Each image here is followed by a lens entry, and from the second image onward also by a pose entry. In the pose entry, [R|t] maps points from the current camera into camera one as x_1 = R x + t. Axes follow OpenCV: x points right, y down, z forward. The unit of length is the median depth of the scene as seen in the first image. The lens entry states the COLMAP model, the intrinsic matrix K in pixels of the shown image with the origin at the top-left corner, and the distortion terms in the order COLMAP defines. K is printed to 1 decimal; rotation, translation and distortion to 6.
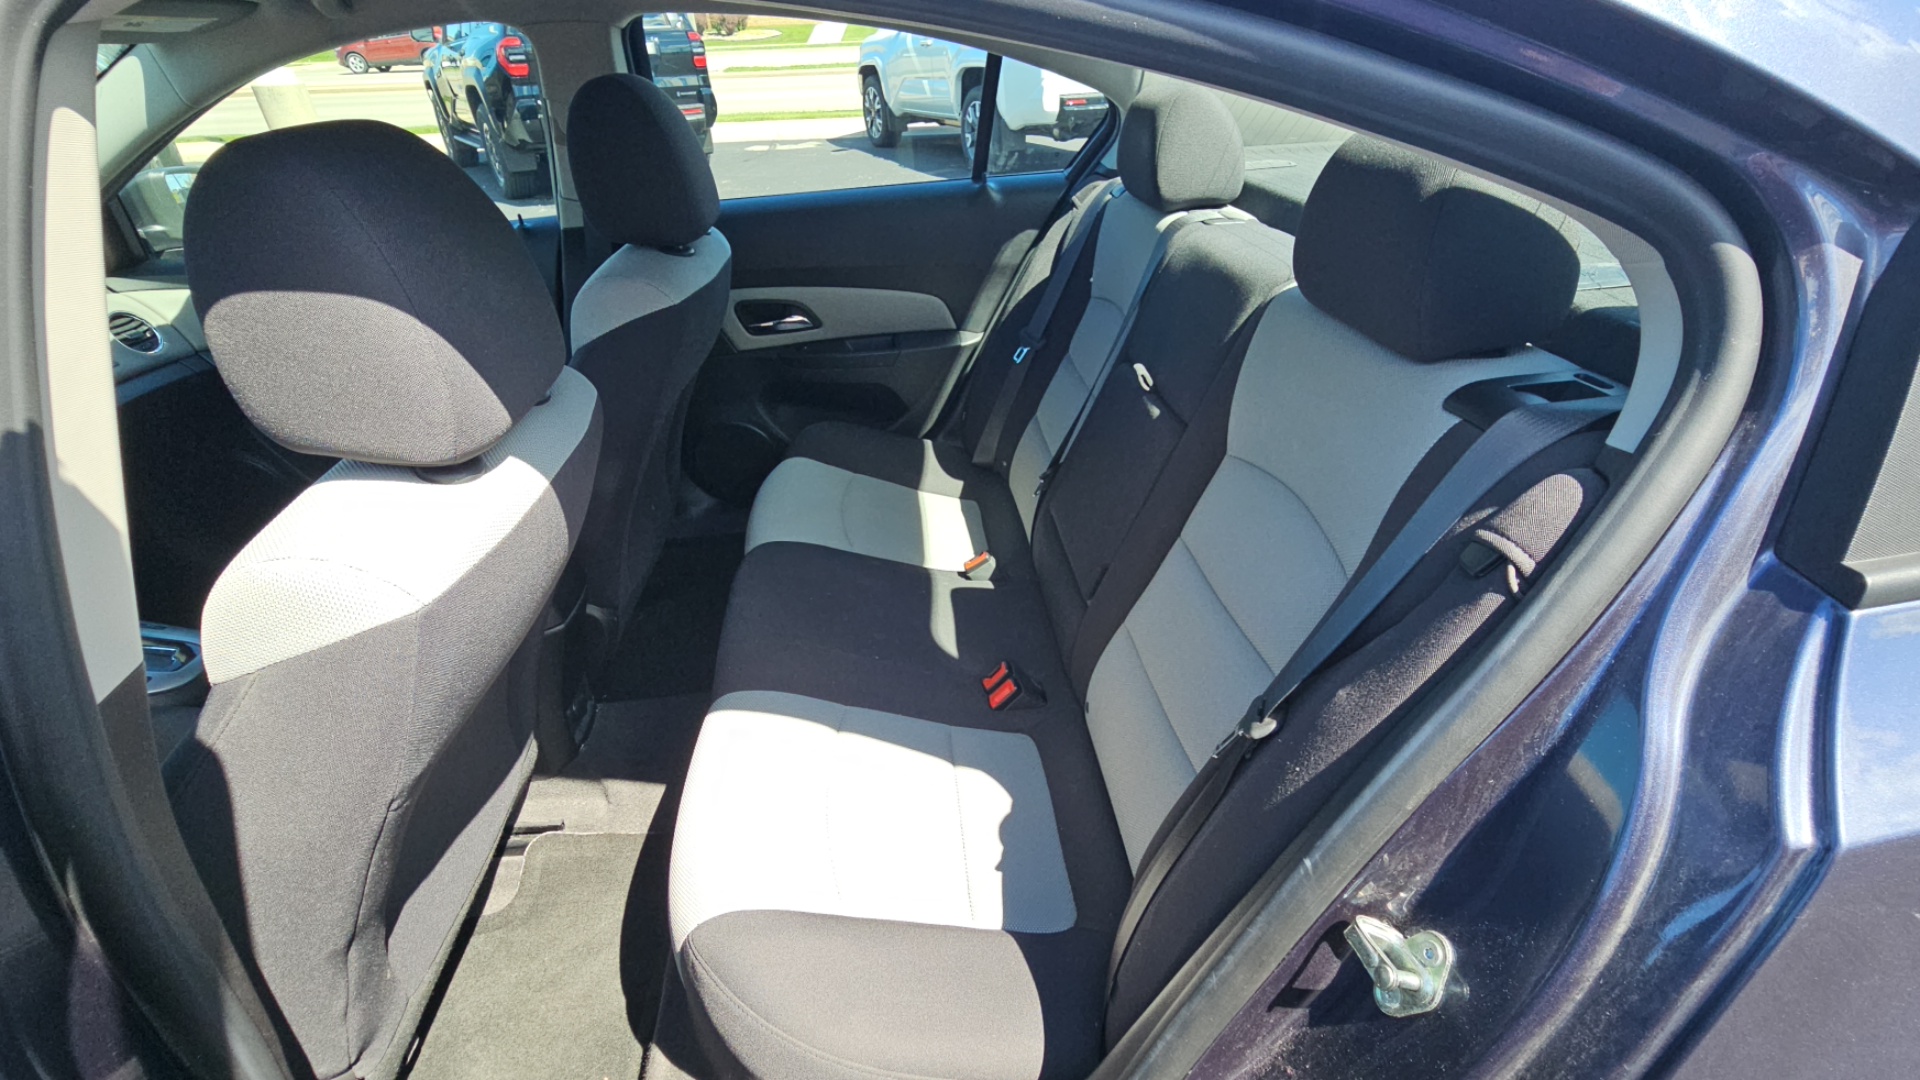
lens RADIAL K [[864.9, 0, 977.8], [0, 864.9, 537.5], [0, 0, 1]] dist [0.003425, -0.004588]
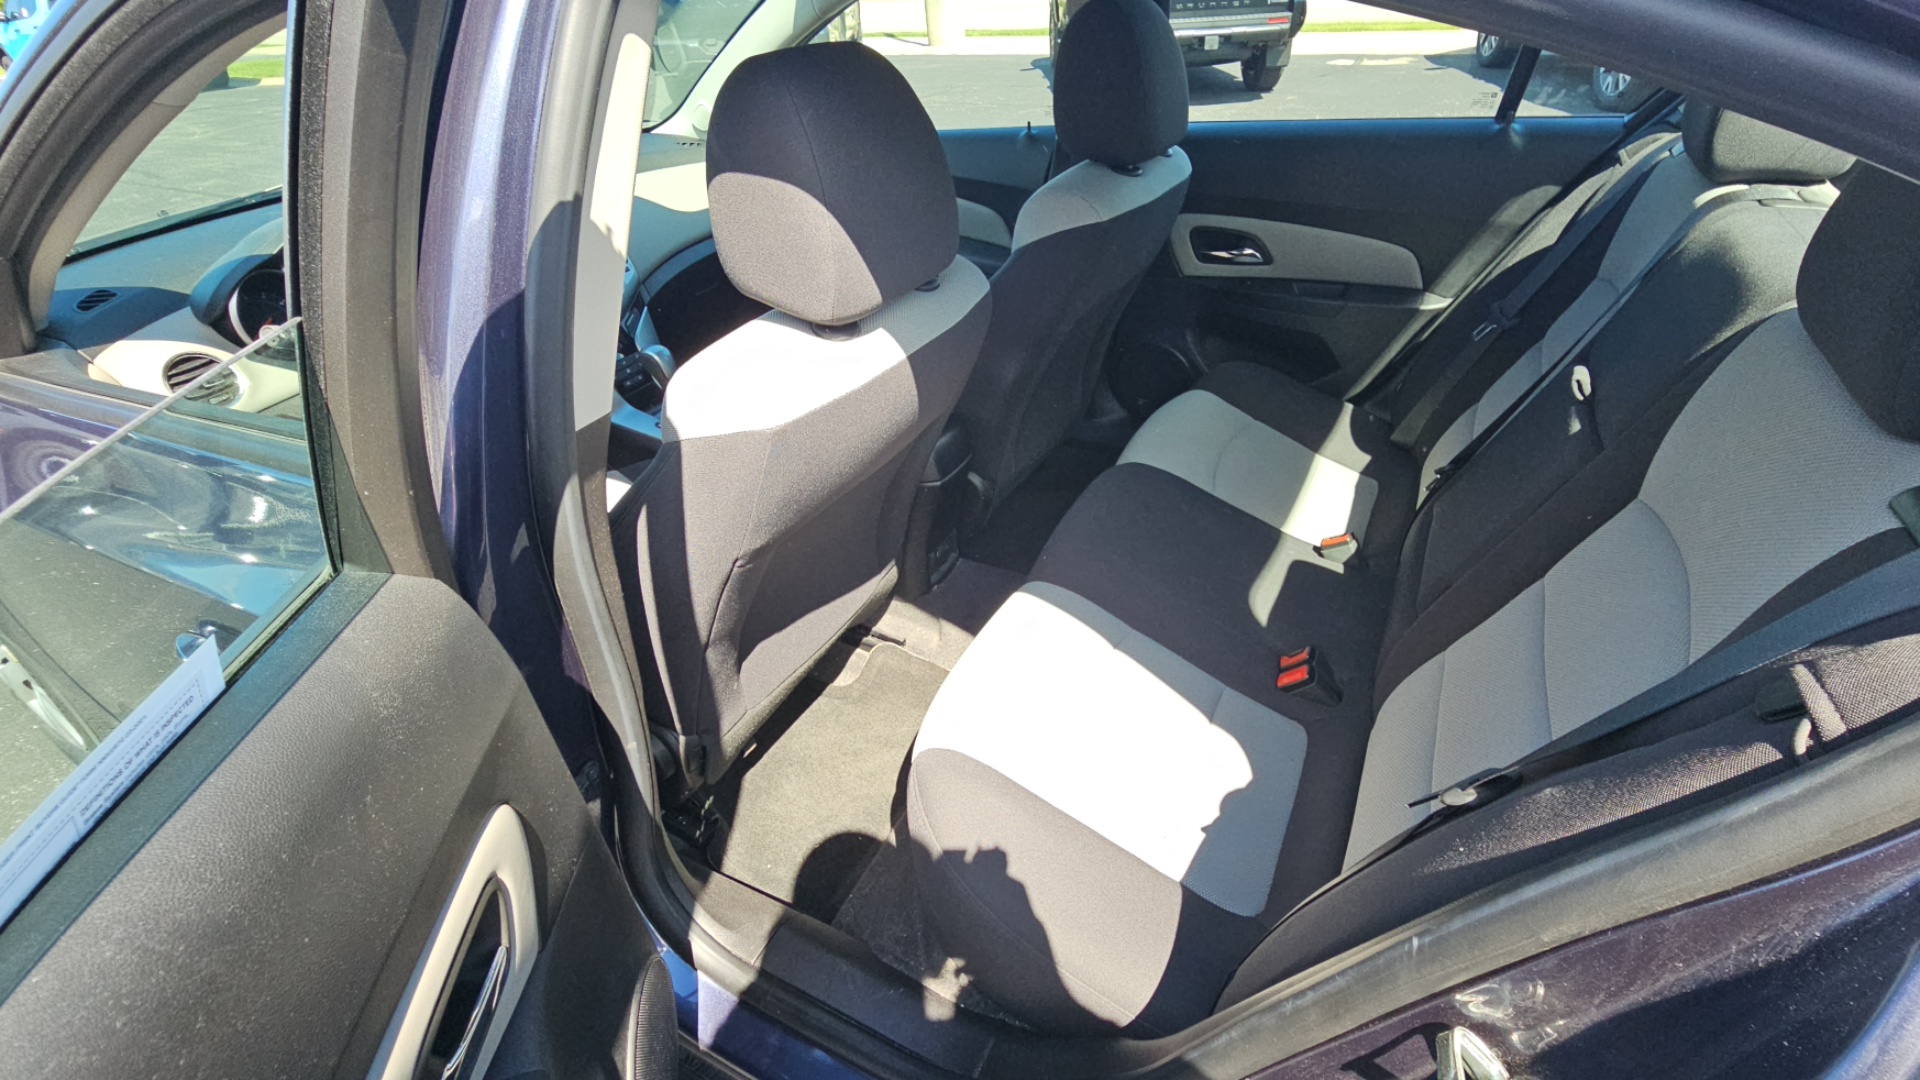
lens RADIAL K [[864.9, 0, 977.8], [0, 864.9, 537.5], [0, 0, 1]] dist [0.003425, -0.004588]
pose [[0.827509, 0.302150, -0.473217, 0.134859], [-0.261749, 0.953260, 0.150941, -0.017436], [0.496705, -0.001041, 0.867919, -0.000369]]
